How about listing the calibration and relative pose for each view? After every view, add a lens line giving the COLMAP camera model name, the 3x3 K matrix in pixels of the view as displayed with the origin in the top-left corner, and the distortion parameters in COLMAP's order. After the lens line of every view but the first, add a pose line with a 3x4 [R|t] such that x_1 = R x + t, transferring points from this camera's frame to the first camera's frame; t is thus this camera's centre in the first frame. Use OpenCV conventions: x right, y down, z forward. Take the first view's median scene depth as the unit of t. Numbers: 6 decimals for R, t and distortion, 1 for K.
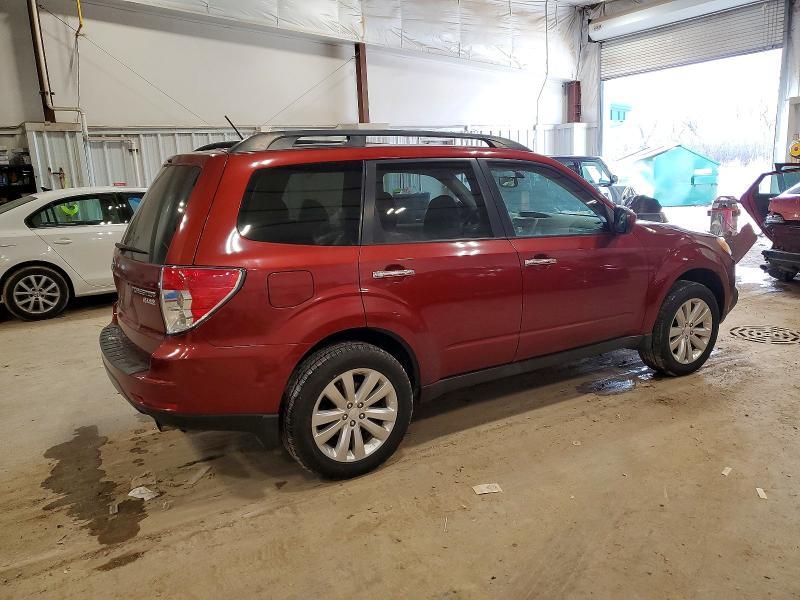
lens RADIAL K [[633.6, 0, 404.9], [0, 633.6, 303.7], [0, 0, 1]] dist [0.020553, -0.010926]
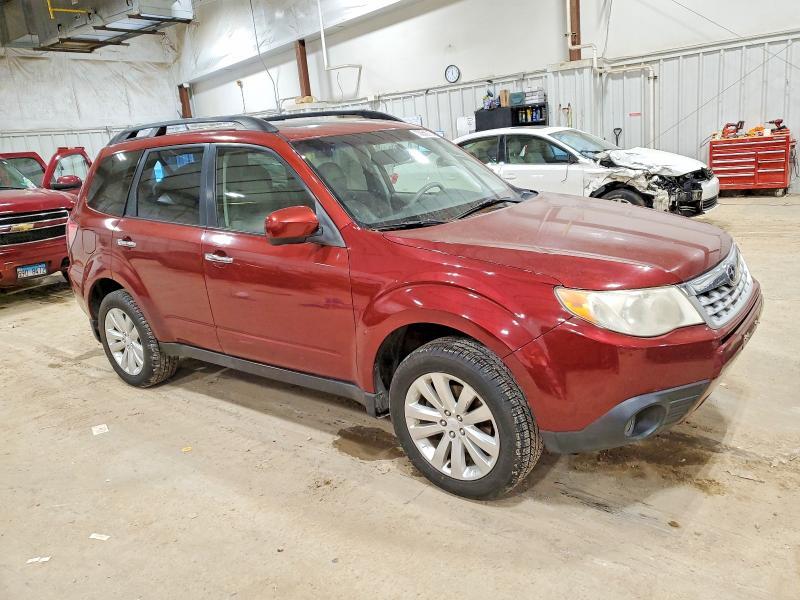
lens RADIAL K [[633.6, 0, 405.2], [0, 633.6, 294.6], [0, 0, 1]] dist [0.020553, -0.010926]
pose [[0.338033, 0.237116, -0.910774, 0.996793], [-0.113265, 0.970957, 0.210746, -0.205947], [0.934294, 0.031920, 0.355072, 0.795764]]
